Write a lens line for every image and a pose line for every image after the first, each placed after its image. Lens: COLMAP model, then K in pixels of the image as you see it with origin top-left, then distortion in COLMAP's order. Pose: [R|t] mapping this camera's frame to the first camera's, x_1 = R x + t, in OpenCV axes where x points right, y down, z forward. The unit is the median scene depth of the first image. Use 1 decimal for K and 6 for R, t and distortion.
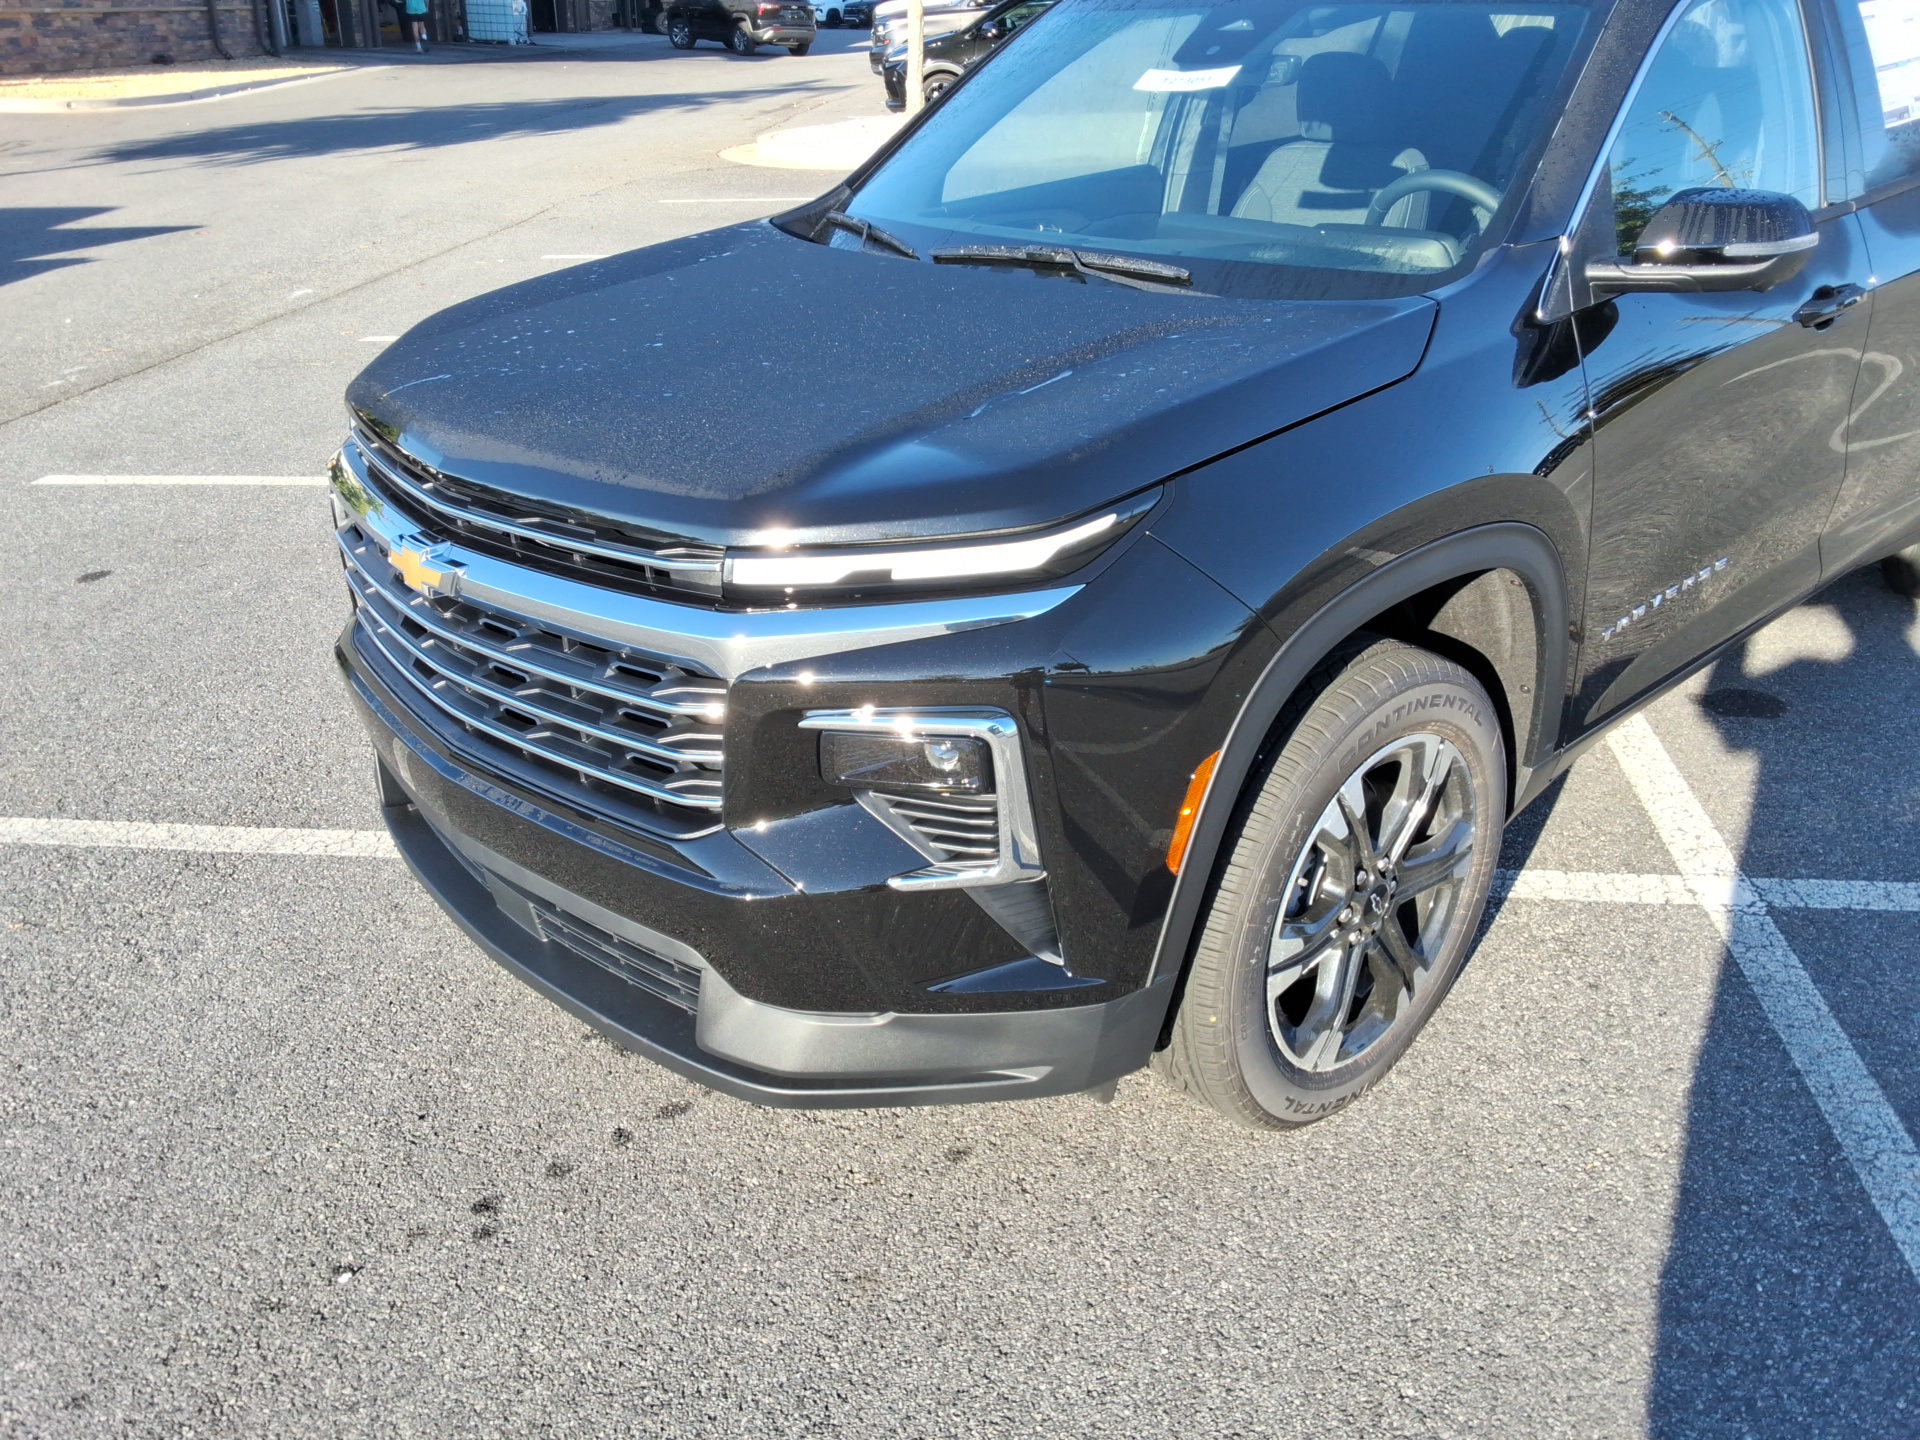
lens RADIAL K [[1570.0, 0, 987.7], [0, 1570.0, 686.0], [0, 0, 1]] dist [0.094123, -0.122154]
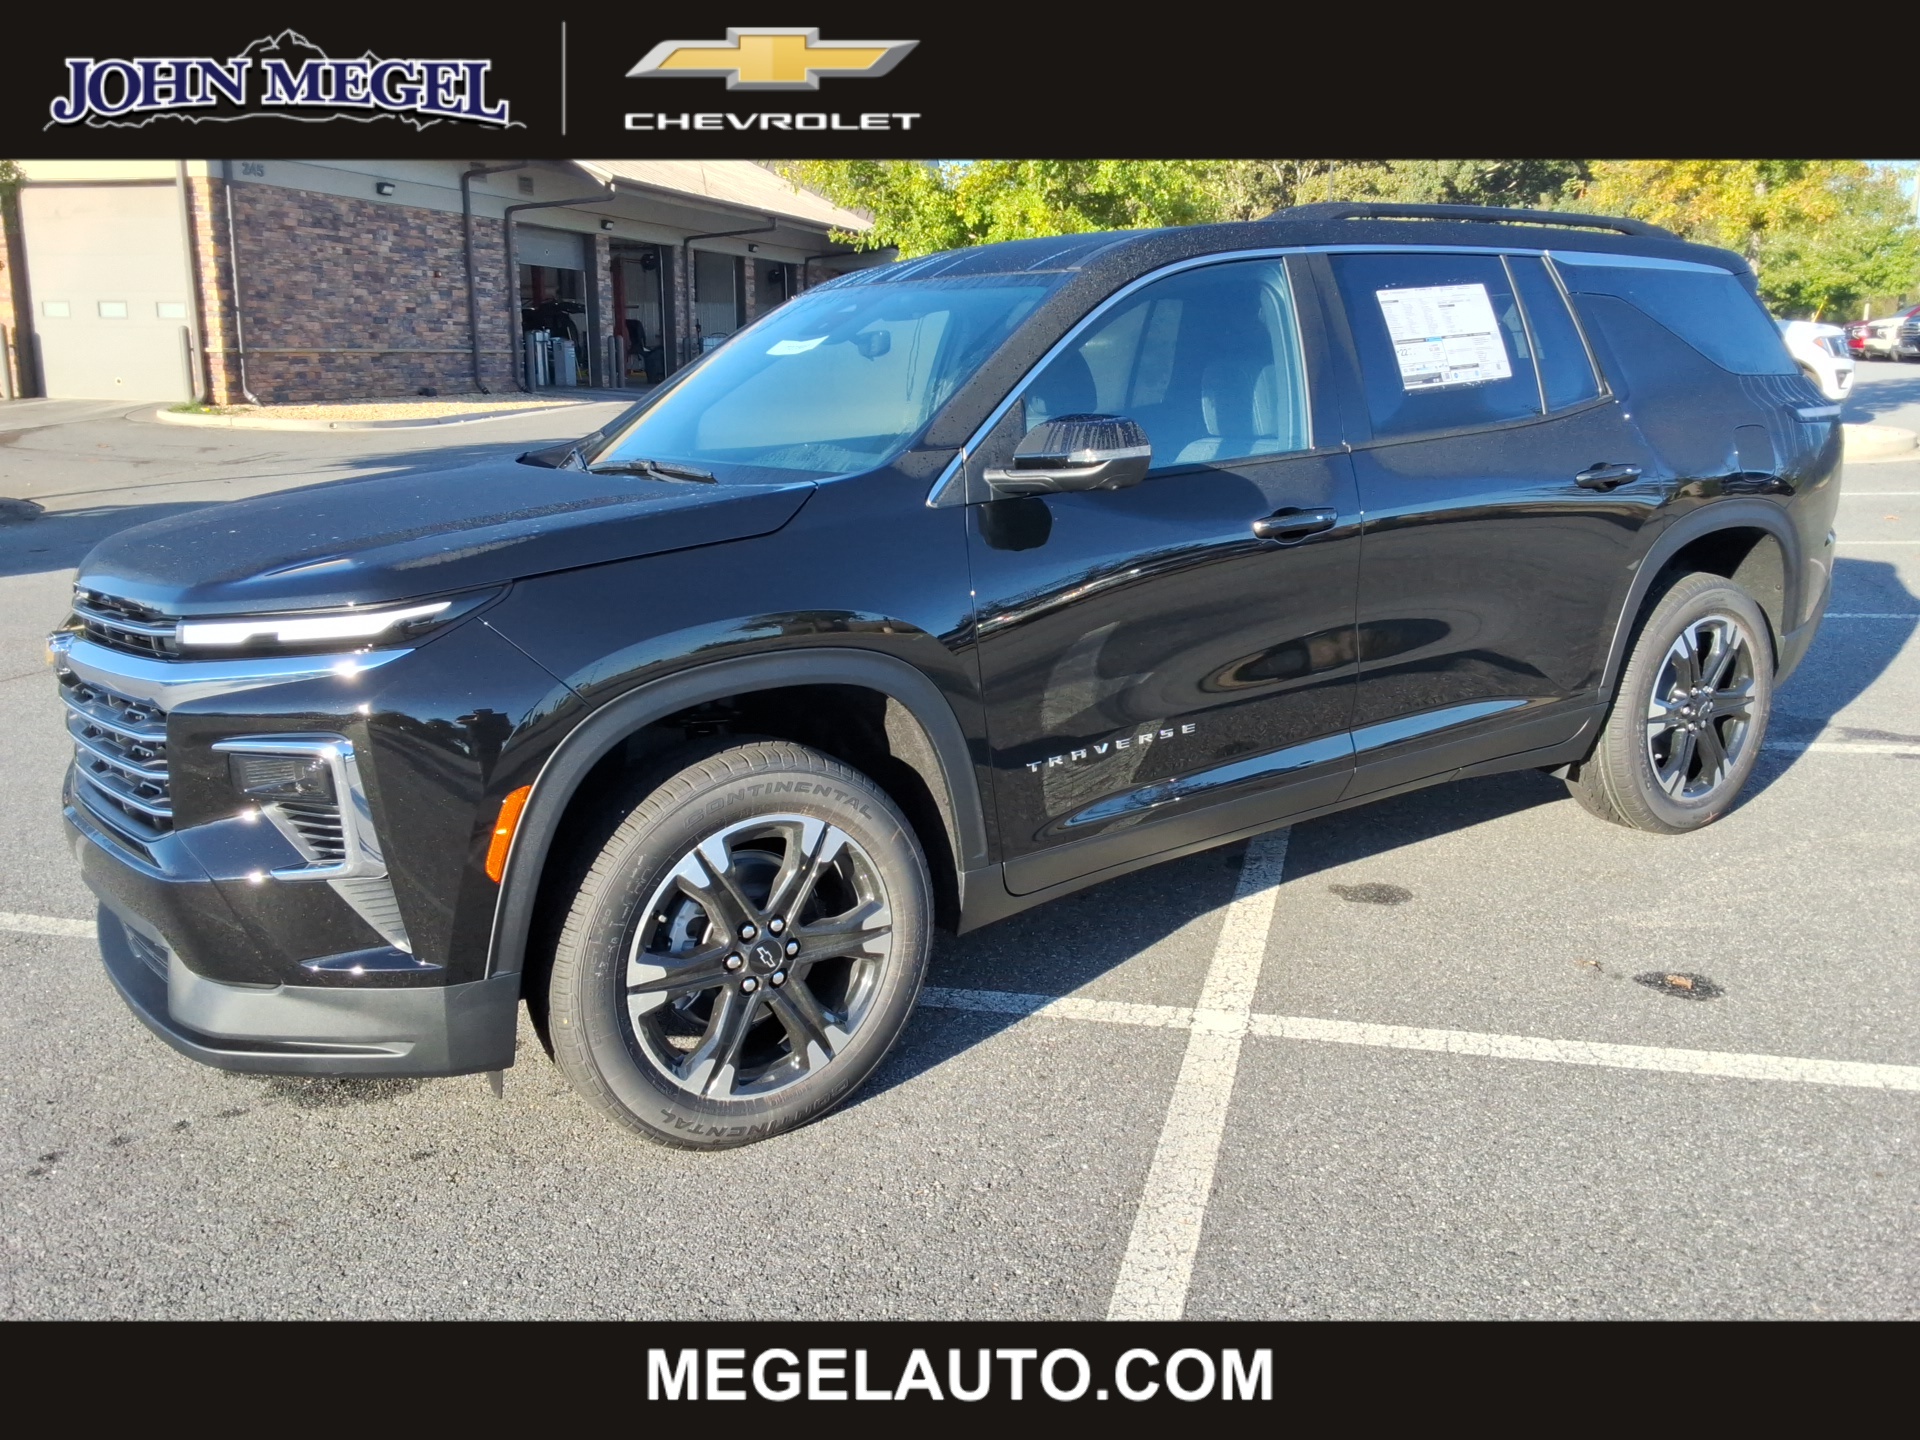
lens RADIAL K [[1570.0, 0, 987.7], [0, 1570.0, 686.0], [0, 0, 1]] dist [0.094123, -0.122154]
pose [[0.988761, 0.030876, -0.146282, 0.558963], [-0.059294, 0.979187, -0.194104, 0.151115], [0.137244, 0.200596, 0.970013, -0.191875]]
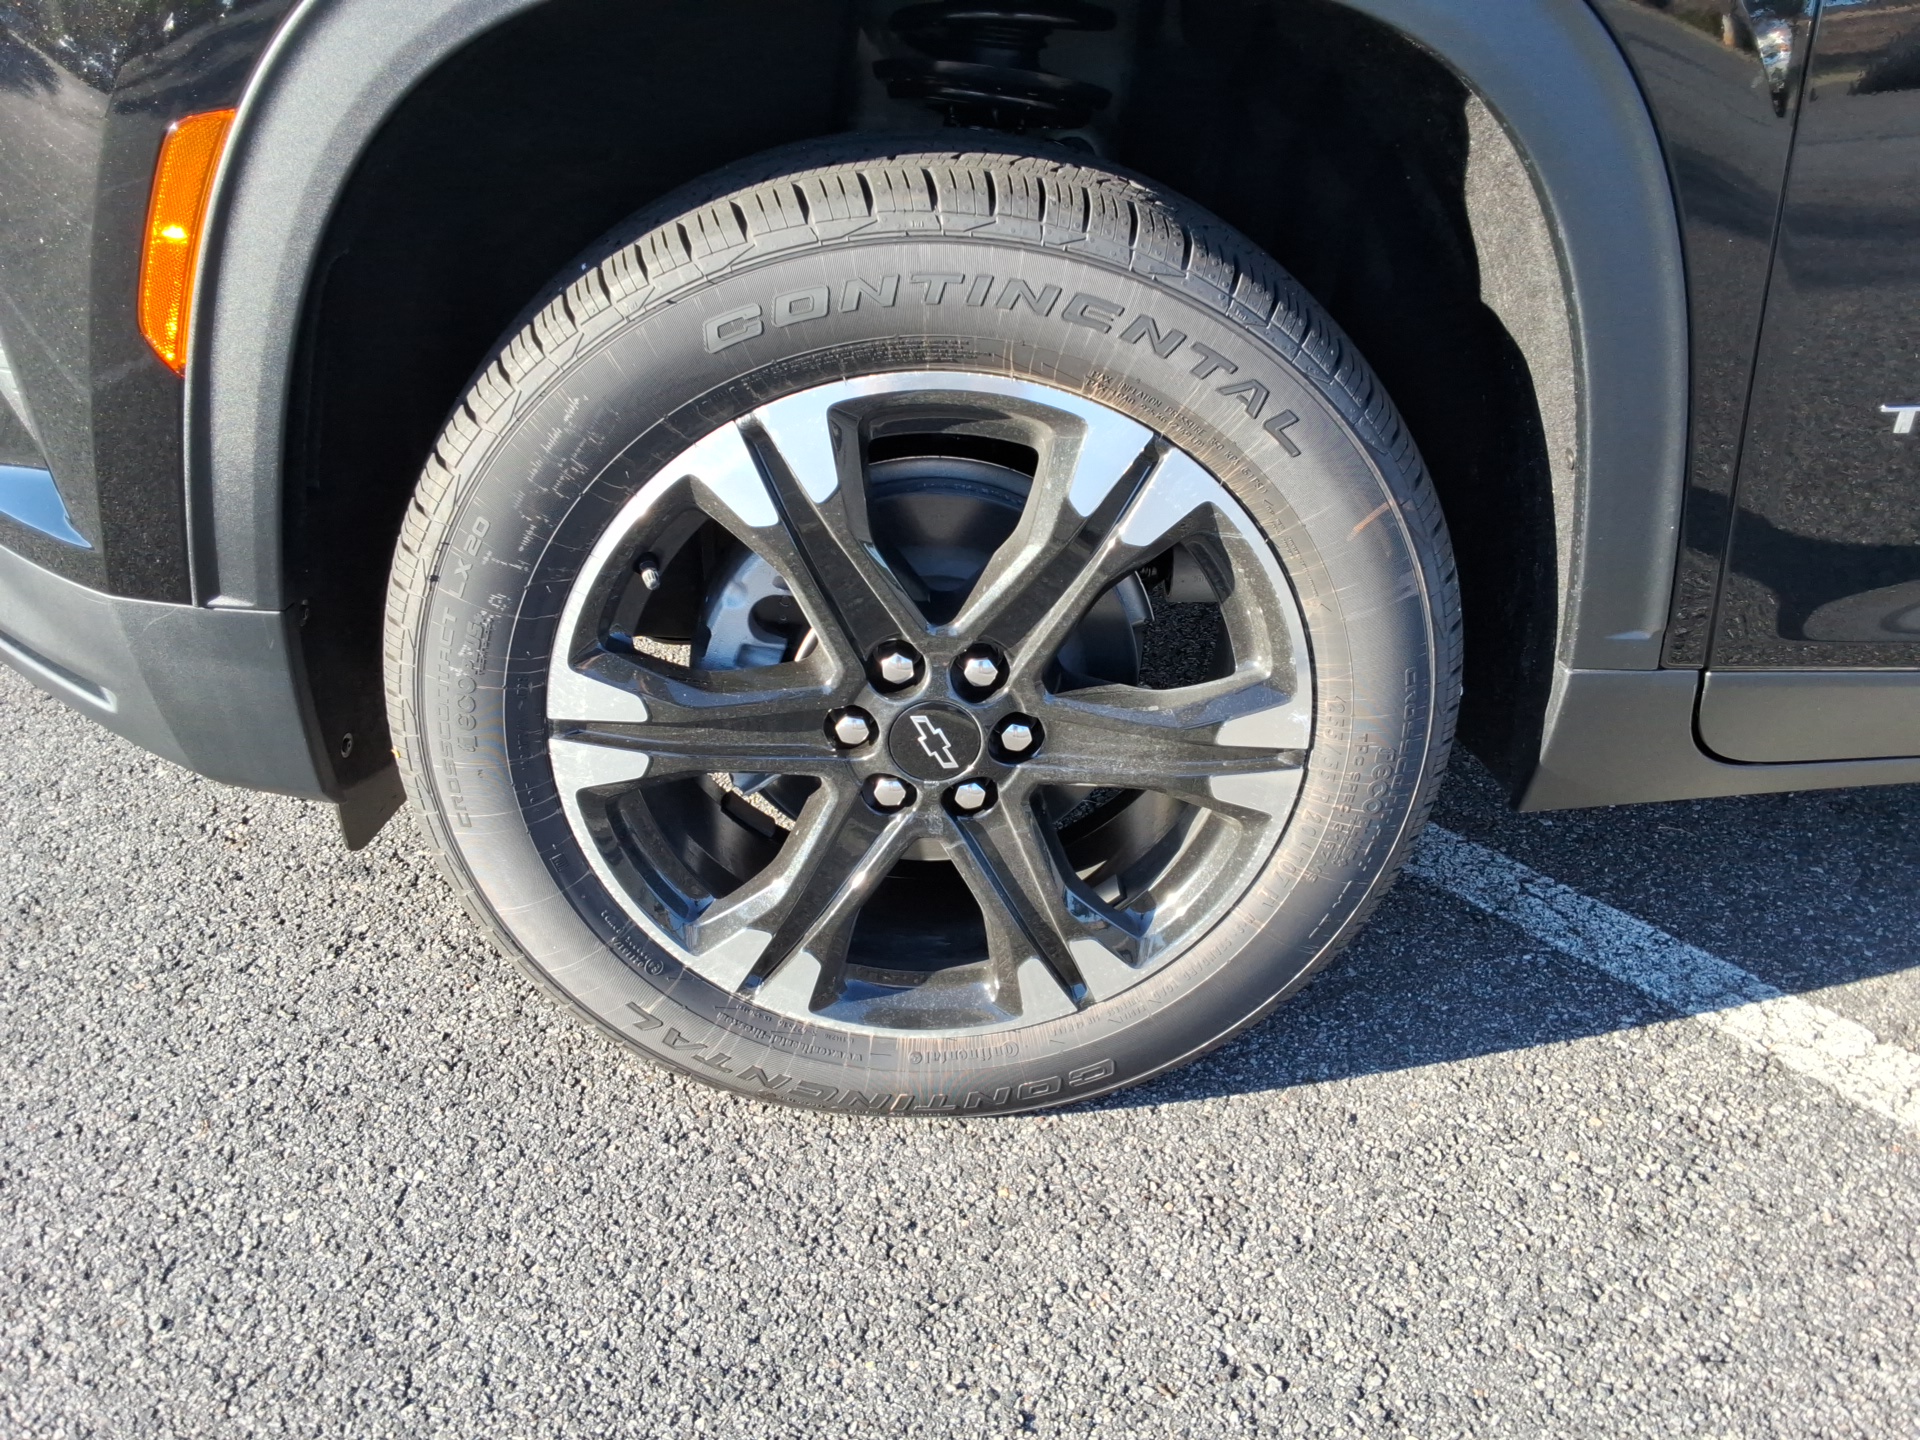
lens RADIAL K [[1622.1, 0, 980.9], [0, 1622.1, 738.4], [0, 0, 1]] dist [0.116362, -0.222171]
pose [[0.751746, 0.374813, -0.542580, 0.494974], [-0.321838, 0.926659, 0.194226, 0.035836], [0.575585, 0.028614, 0.817241, 0.581133]]
